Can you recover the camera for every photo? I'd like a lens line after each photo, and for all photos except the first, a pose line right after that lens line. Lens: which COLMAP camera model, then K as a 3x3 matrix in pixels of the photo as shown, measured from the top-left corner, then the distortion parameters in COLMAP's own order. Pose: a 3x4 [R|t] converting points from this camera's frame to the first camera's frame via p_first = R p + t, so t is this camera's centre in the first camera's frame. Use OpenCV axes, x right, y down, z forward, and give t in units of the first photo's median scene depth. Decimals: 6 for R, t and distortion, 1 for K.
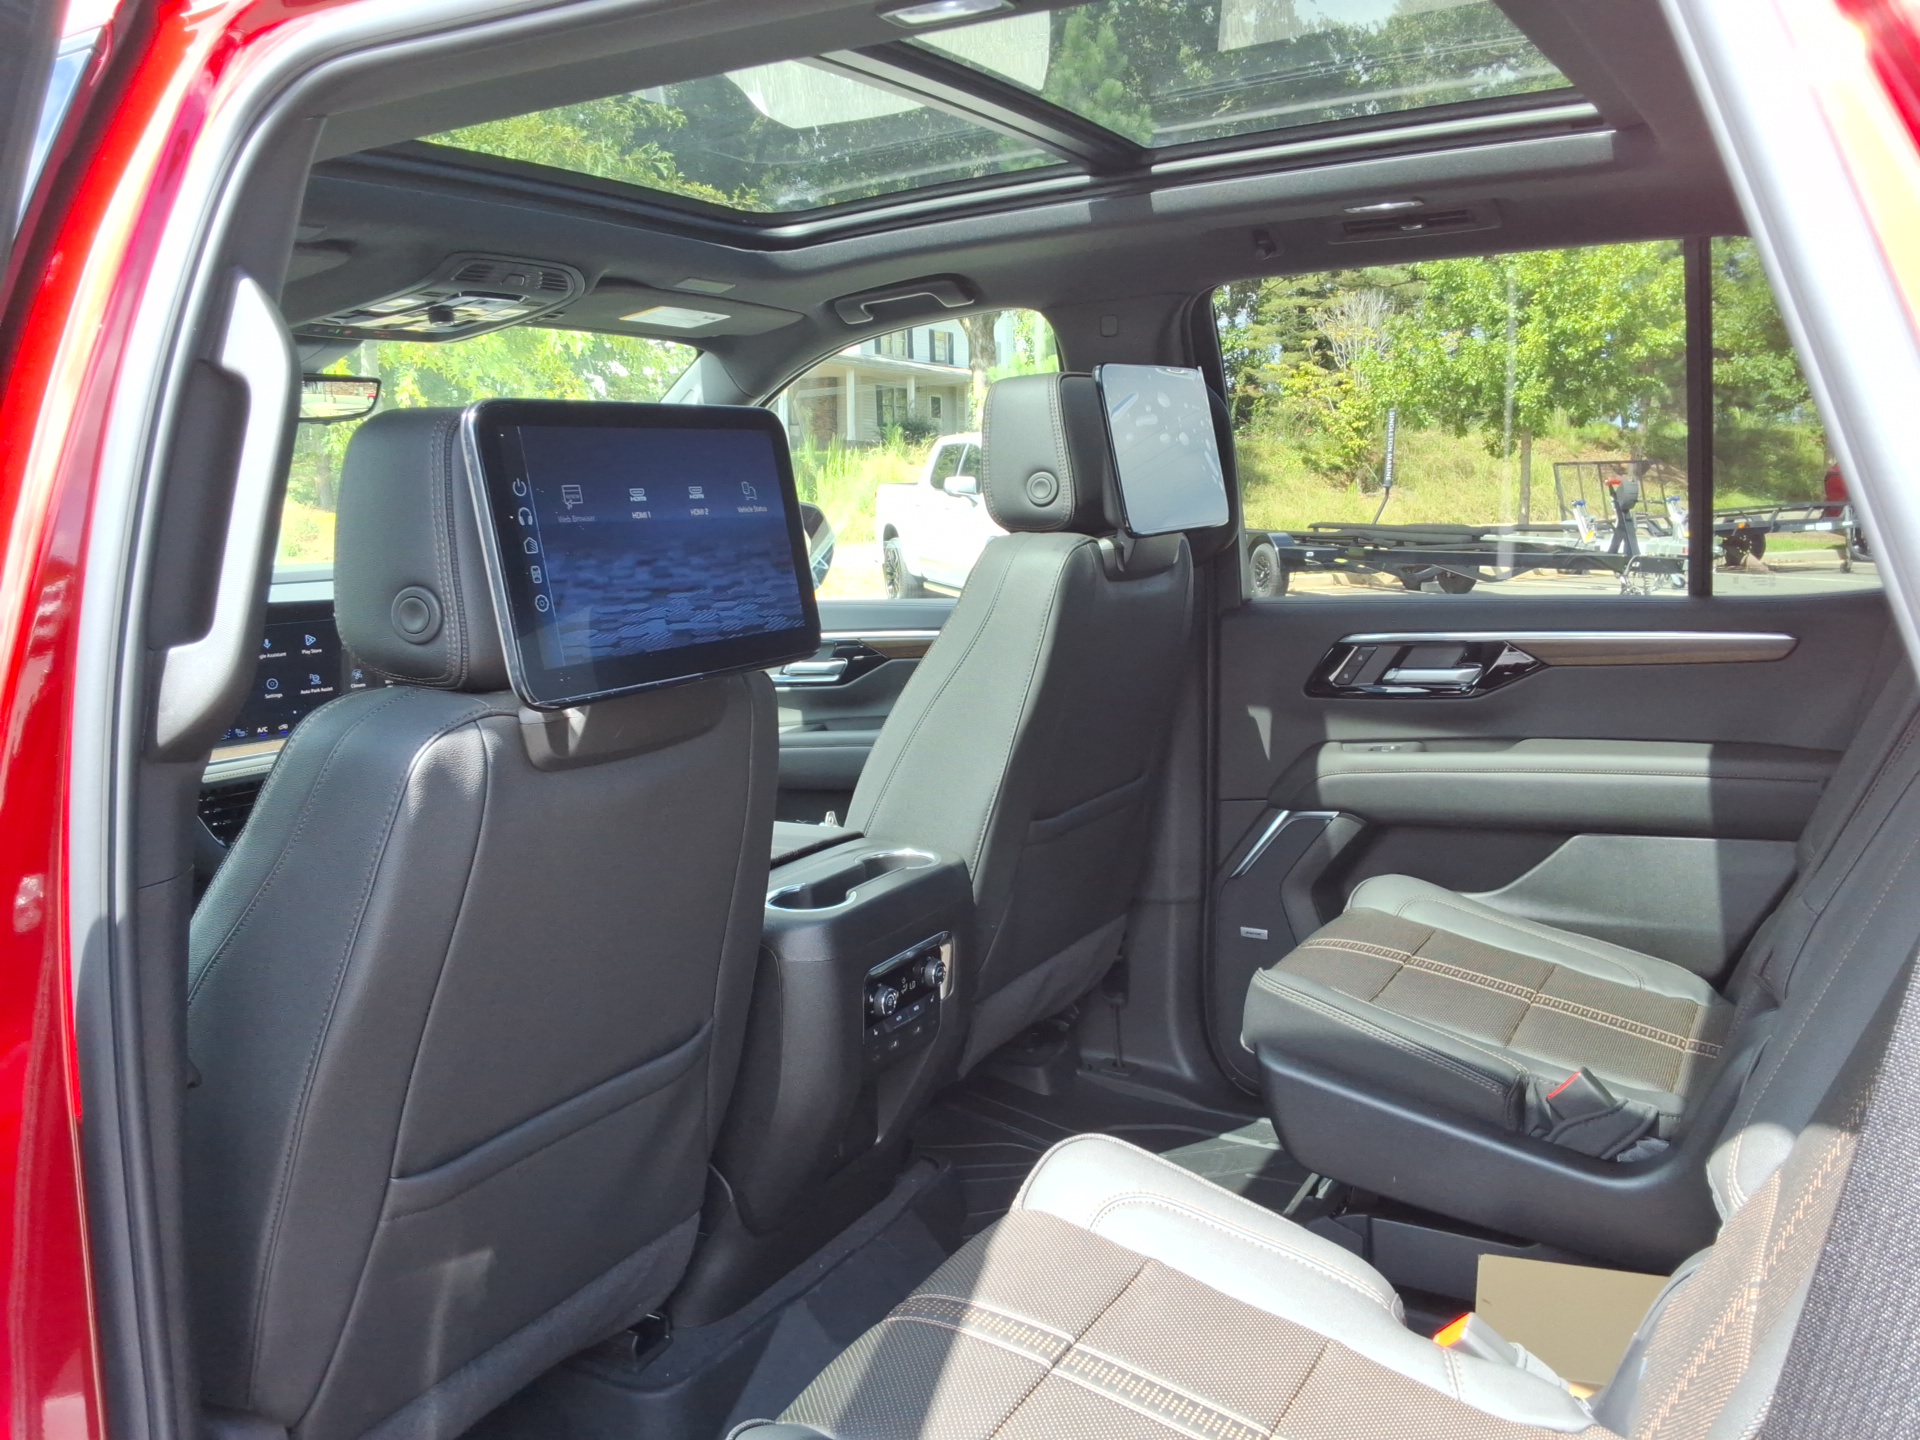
lens RADIAL K [[1554.1, 0, 976.8], [0, 1554.1, 698.3], [0, 0, 1]] dist [0.121473, -0.191668]
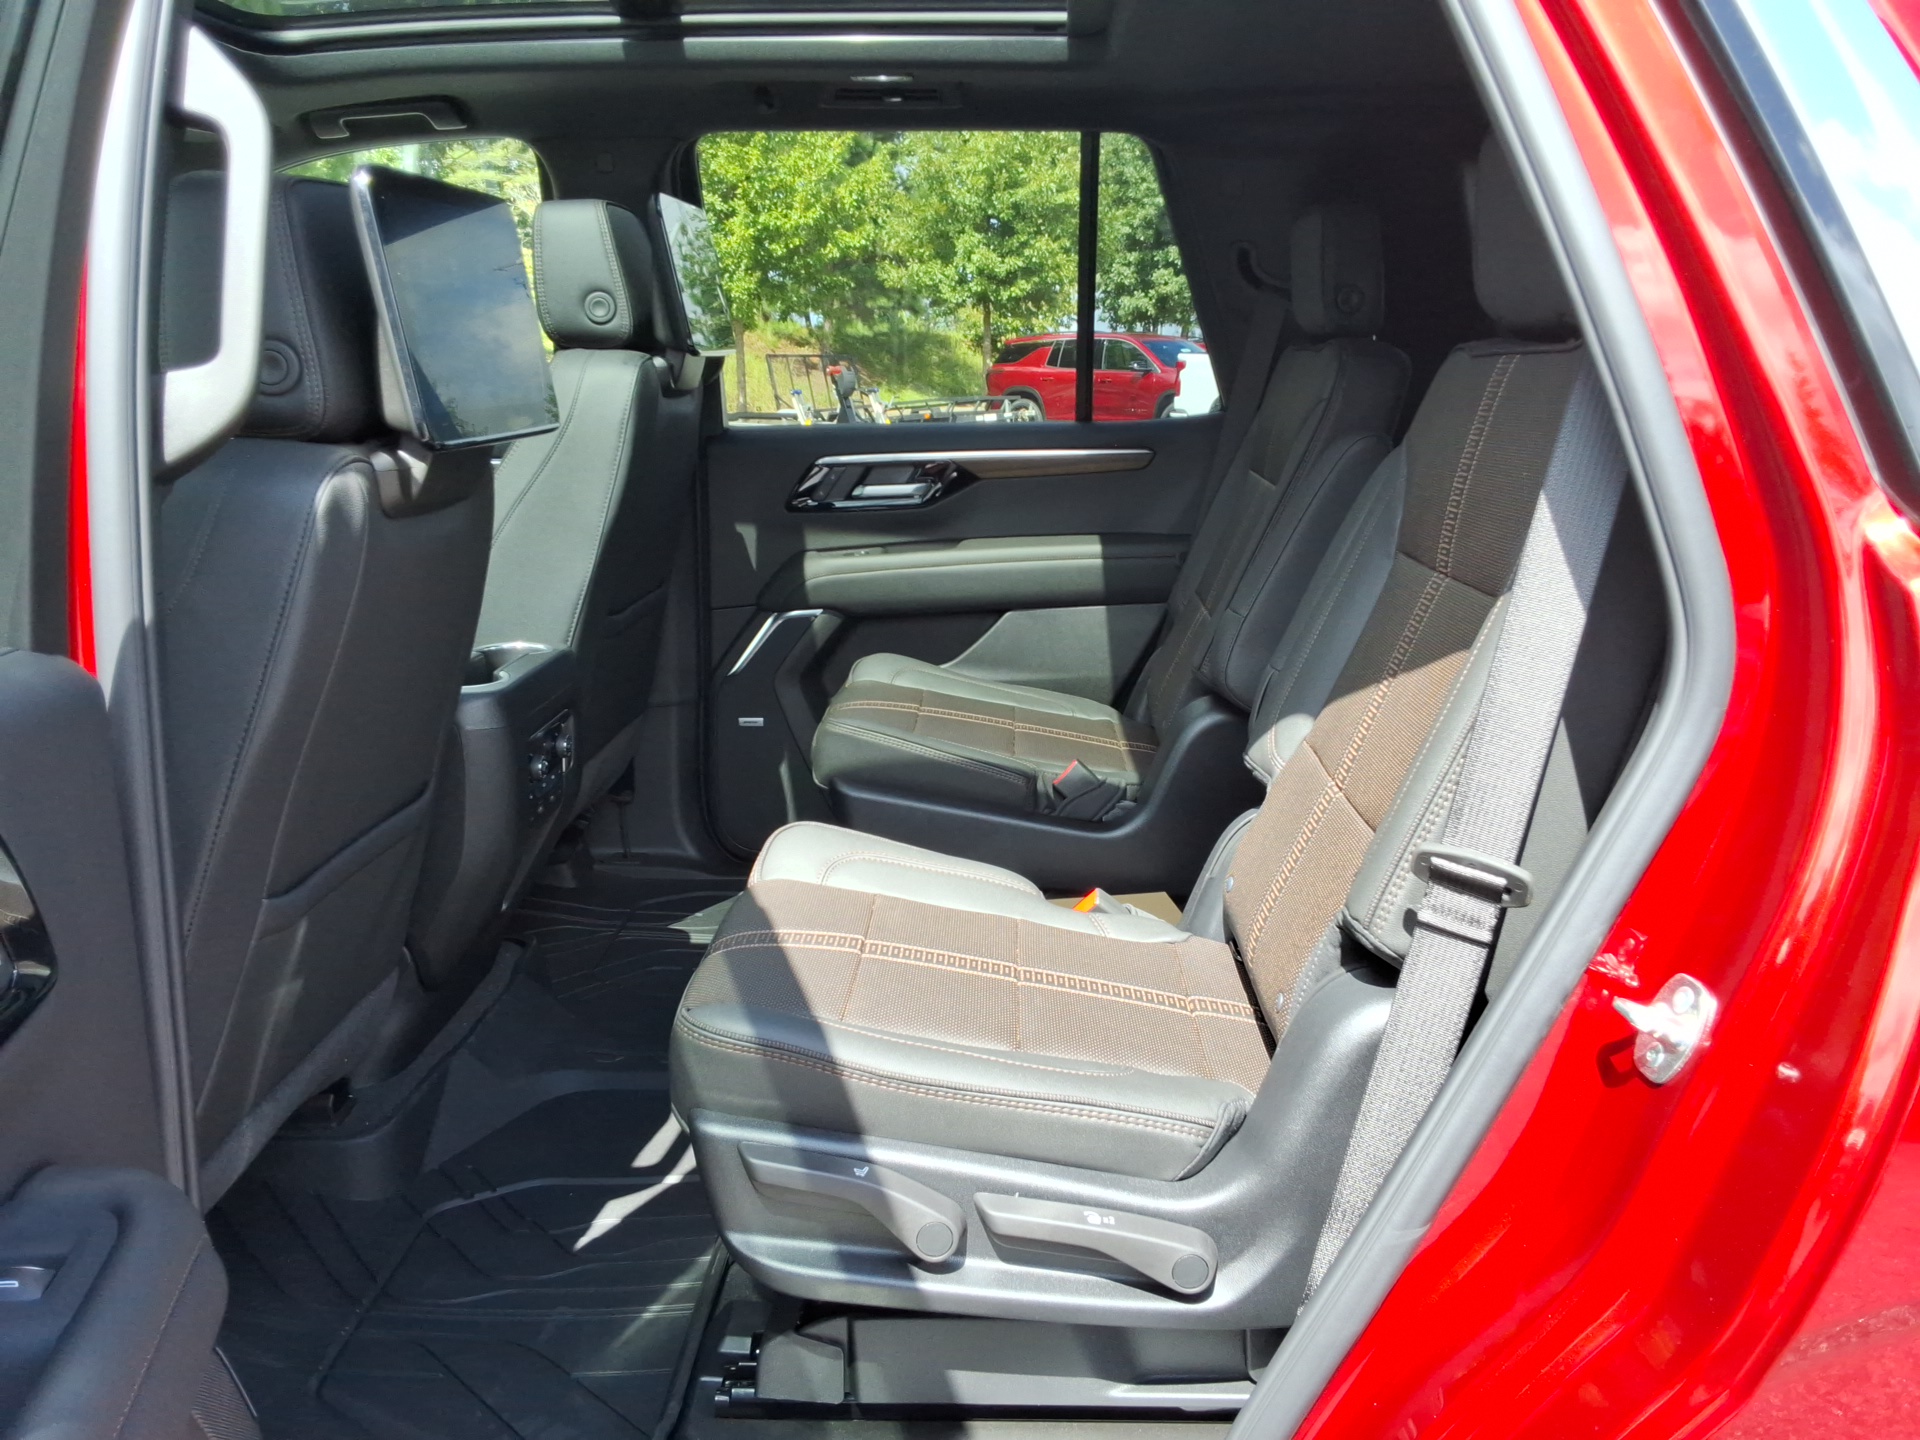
lens RADIAL K [[1550.6, 0, 983.2], [0, 1550.6, 710.9], [0, 0, 1]] dist [0.141198, -0.245555]
pose [[0.877296, -0.081658, 0.472953, -0.223850], [0.046072, 0.995198, 0.086367, 0.053434], [-0.477734, -0.053979, 0.876845, -0.091020]]
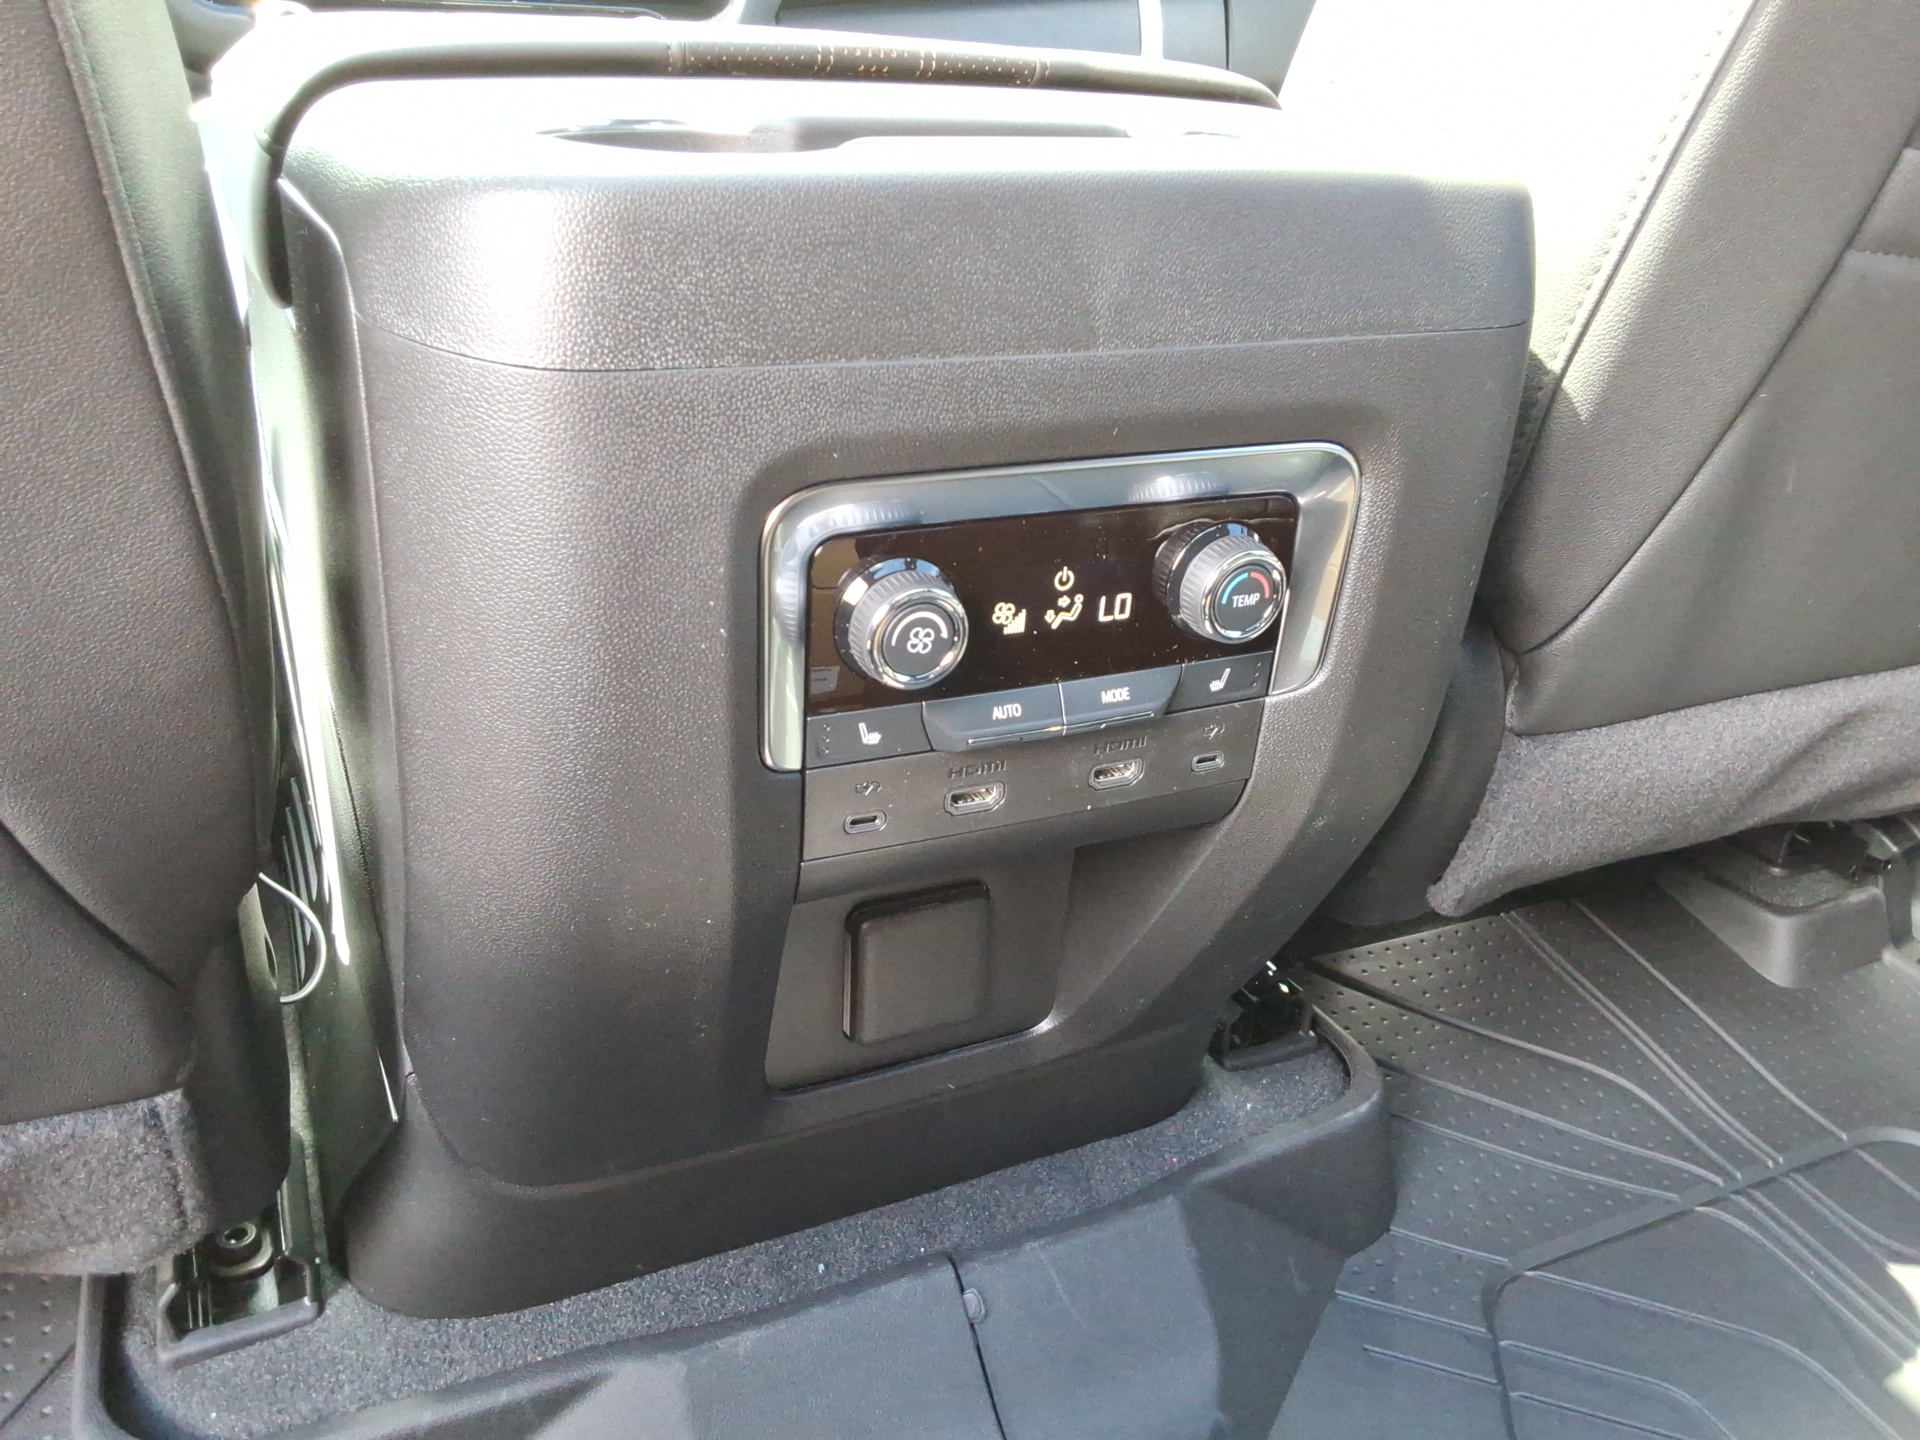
lens RADIAL K [[1554.1, 0, 976.8], [0, 1554.1, 698.3], [0, 0, 1]] dist [0.121473, -0.191668]
pose [[0.816599, 0.310825, -0.486367, 0.054484], [-0.163981, 0.932833, 0.320831, 0.090833], [0.553422, -0.182235, 0.812720, 0.593427]]
